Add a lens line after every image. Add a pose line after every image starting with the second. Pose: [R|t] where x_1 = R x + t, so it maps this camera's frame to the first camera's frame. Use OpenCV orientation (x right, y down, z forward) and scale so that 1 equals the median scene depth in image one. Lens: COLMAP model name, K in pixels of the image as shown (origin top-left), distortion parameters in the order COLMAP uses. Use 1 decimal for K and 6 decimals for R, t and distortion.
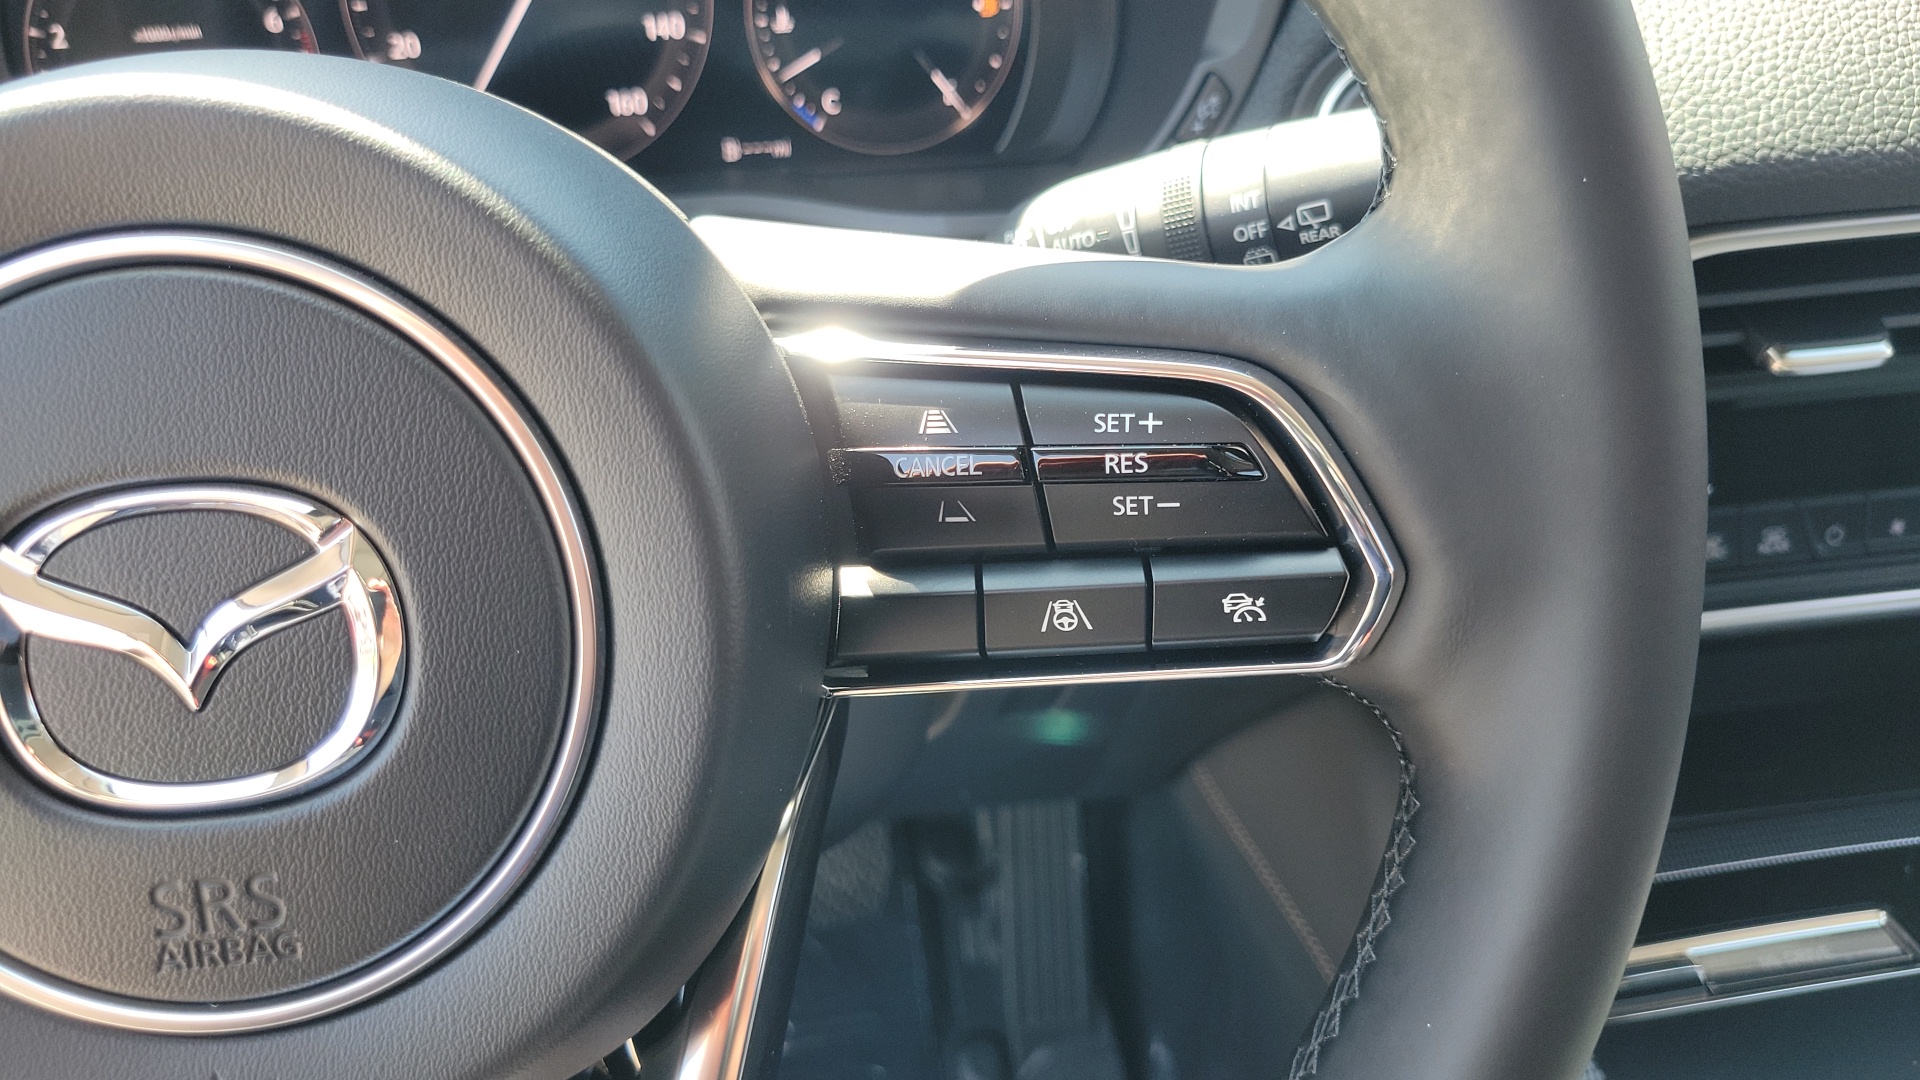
lens RADIAL K [[1485.2, 0, 938.7], [0, 1485.2, 551.0], [0, 0, 1]] dist [0.016856, -0.018573]
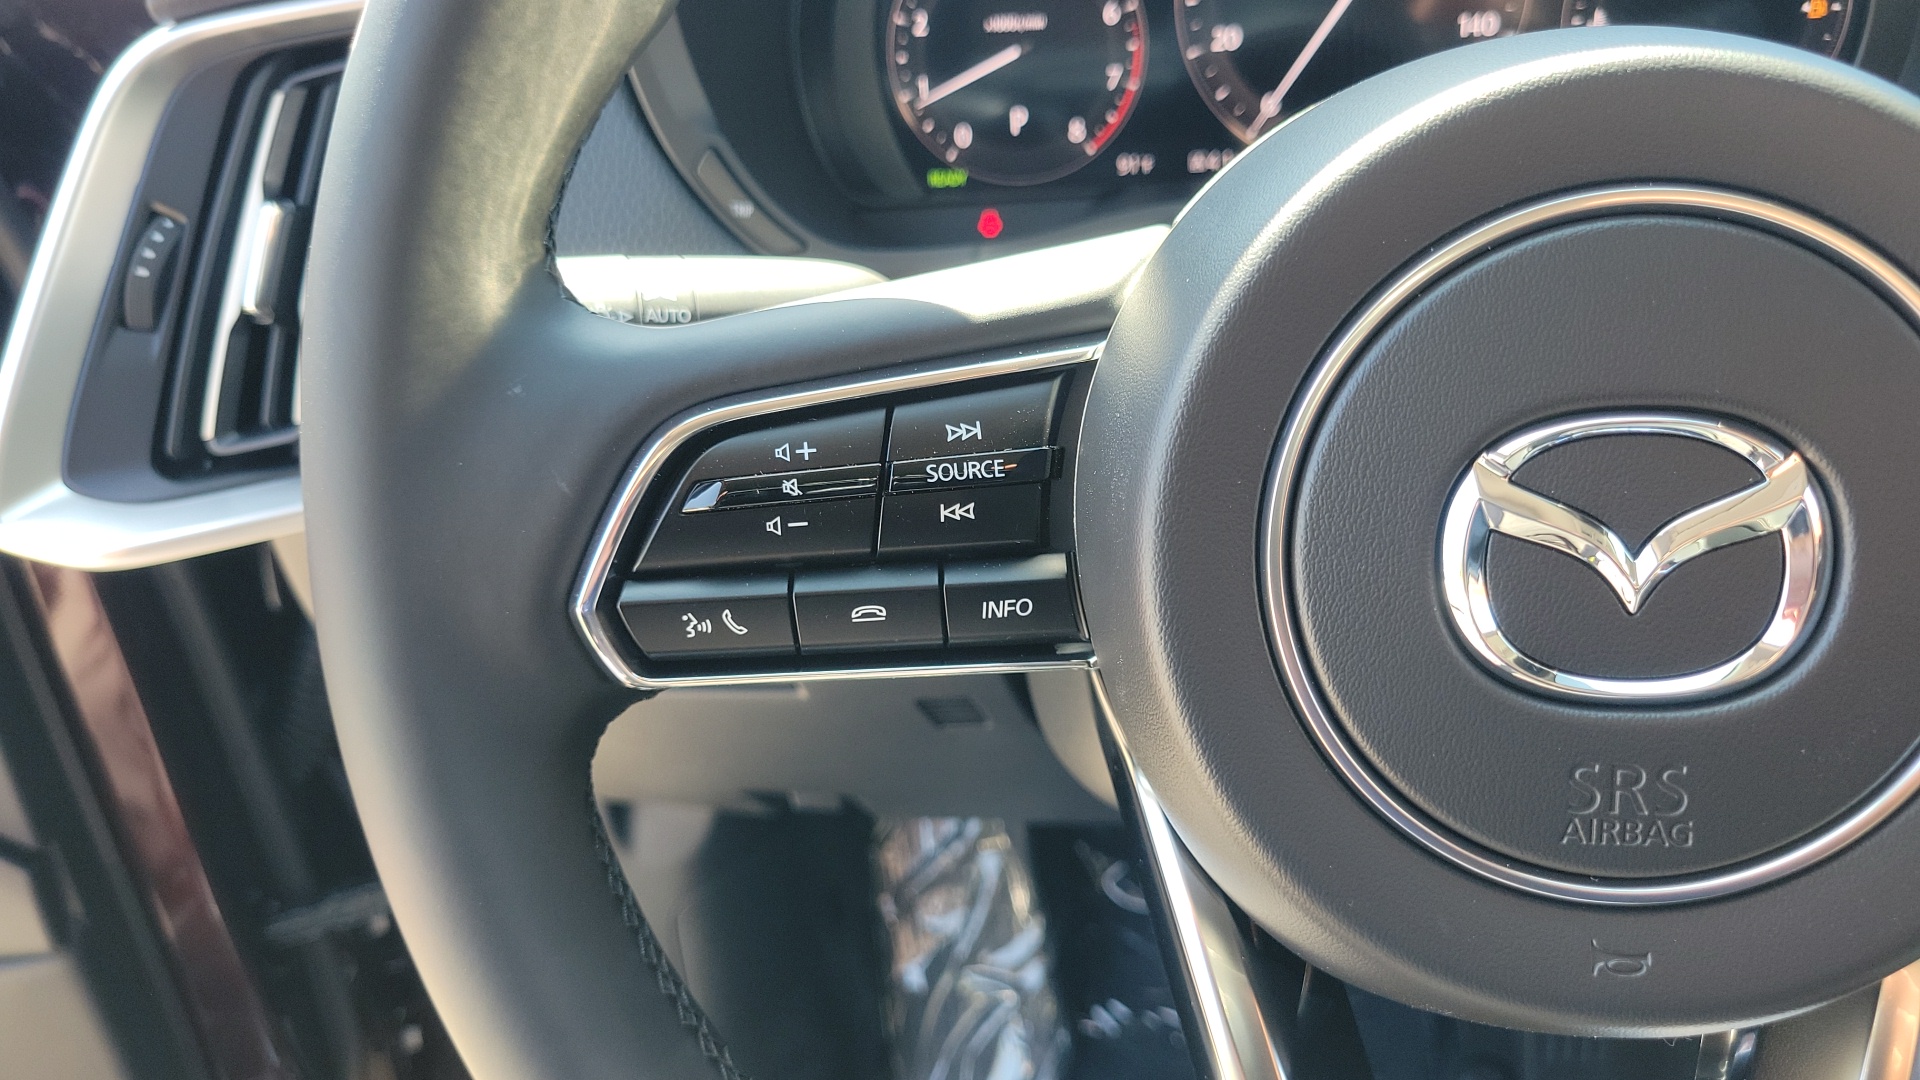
lens RADIAL K [[1485.2, 0, 954.1], [0, 1485.2, 549.7], [0, 0, 1]] dist [0.016856, -0.018573]
pose [[0.974786, 0.087260, -0.205372, -0.609055], [-0.088530, 0.996069, 0.003016, 0.080401], [0.204828, 0.015242, 0.978679, -0.157239]]
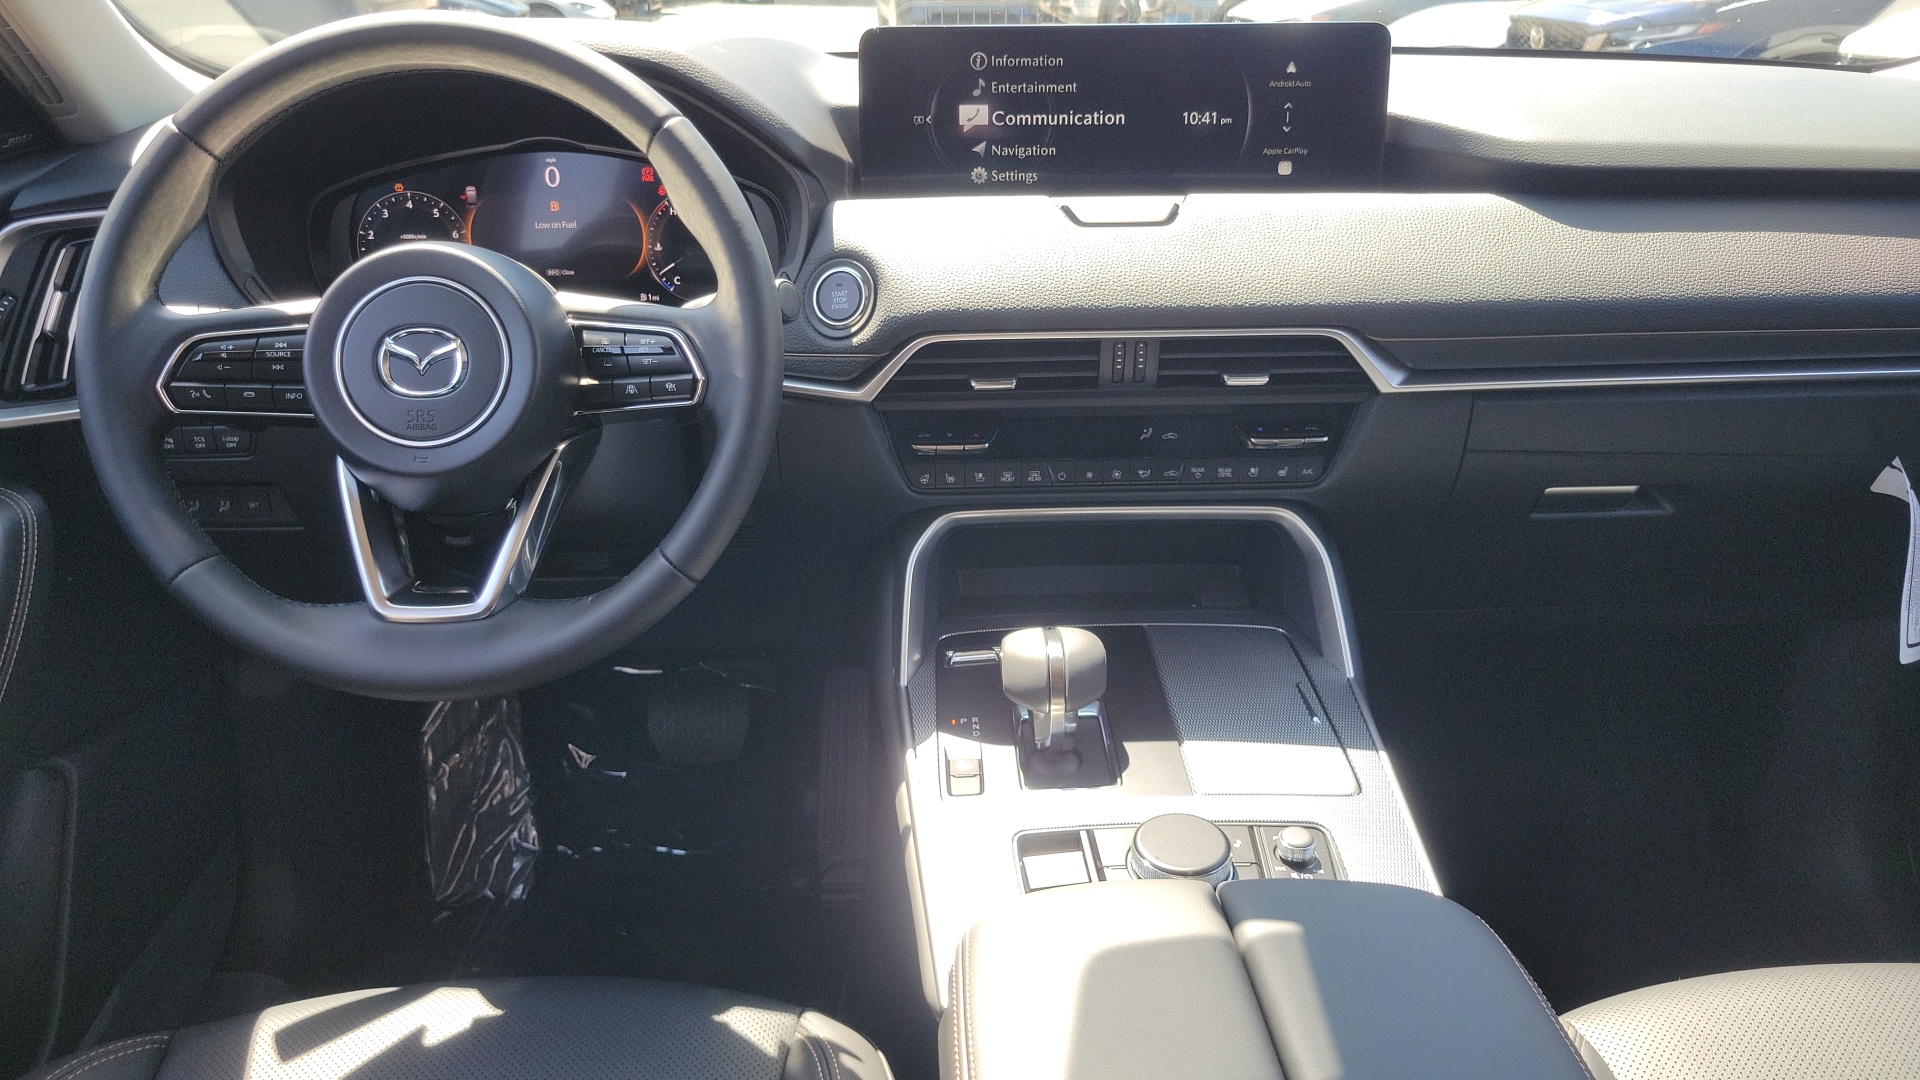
lens RADIAL K [[1485.2, 0, 984.4], [0, 1485.2, 533.1], [0, 0, 1]] dist [0.016856, -0.018573]
pose [[0.996568, 0.068741, -0.046110, 1.206806], [-0.075216, 0.984609, -0.157758, 0.954399], [0.034556, 0.160685, 0.986401, -2.773936]]
